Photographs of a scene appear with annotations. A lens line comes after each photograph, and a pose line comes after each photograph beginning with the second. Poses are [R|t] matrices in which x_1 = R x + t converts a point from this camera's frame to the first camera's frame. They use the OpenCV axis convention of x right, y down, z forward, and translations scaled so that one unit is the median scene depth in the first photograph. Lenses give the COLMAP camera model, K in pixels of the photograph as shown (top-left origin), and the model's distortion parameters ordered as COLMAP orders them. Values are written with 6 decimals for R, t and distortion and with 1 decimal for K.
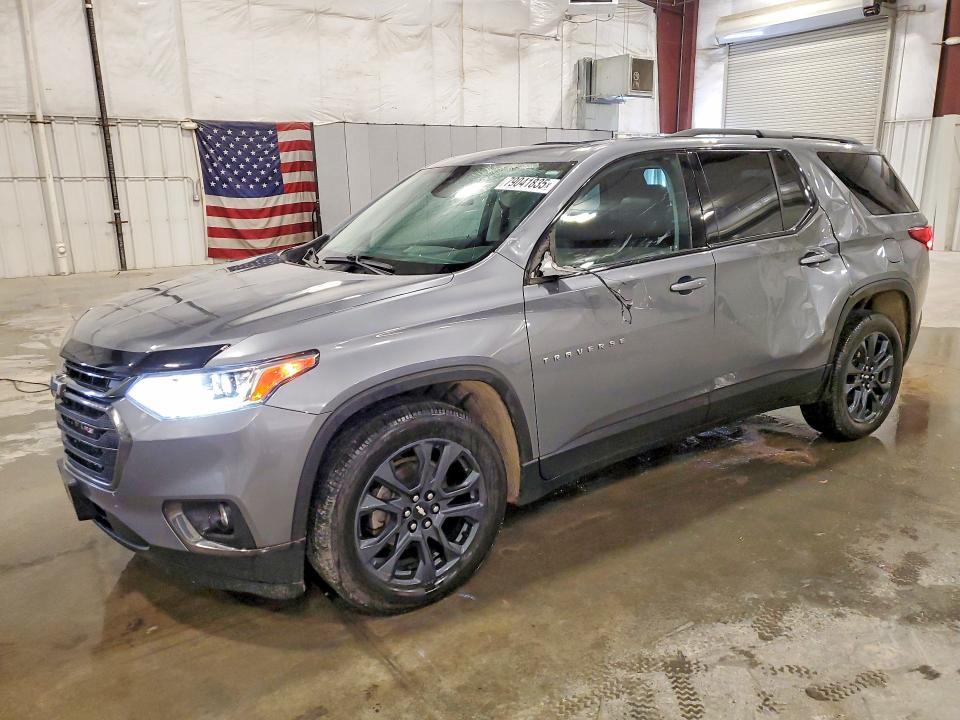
lens RADIAL K [[755.5, 0, 486.5], [0, 755.5, 362.1], [0, 0, 1]] dist [-0.000404, 0.038902]
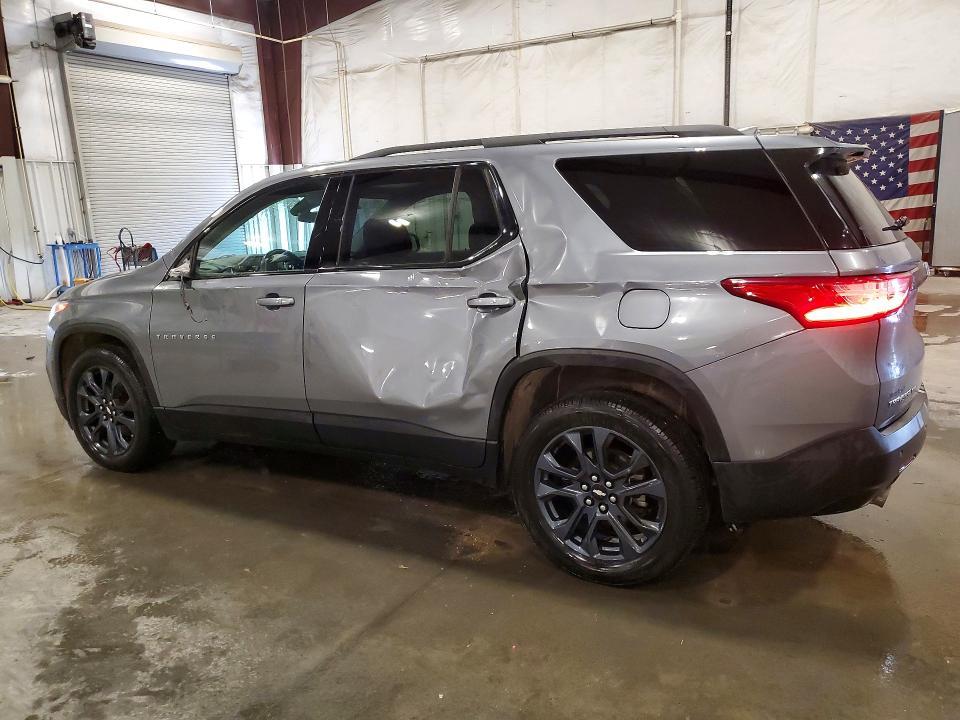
lens RADIAL K [[755.5, 0, 486.5], [0, 755.5, 362.1], [0, 0, 1]] dist [-0.000404, 0.038902]
pose [[0.410406, 0.188018, -0.892309, 0.415079], [-0.184696, 0.975372, 0.120571, -0.061819], [0.893003, 0.115323, 0.435025, 0.246956]]
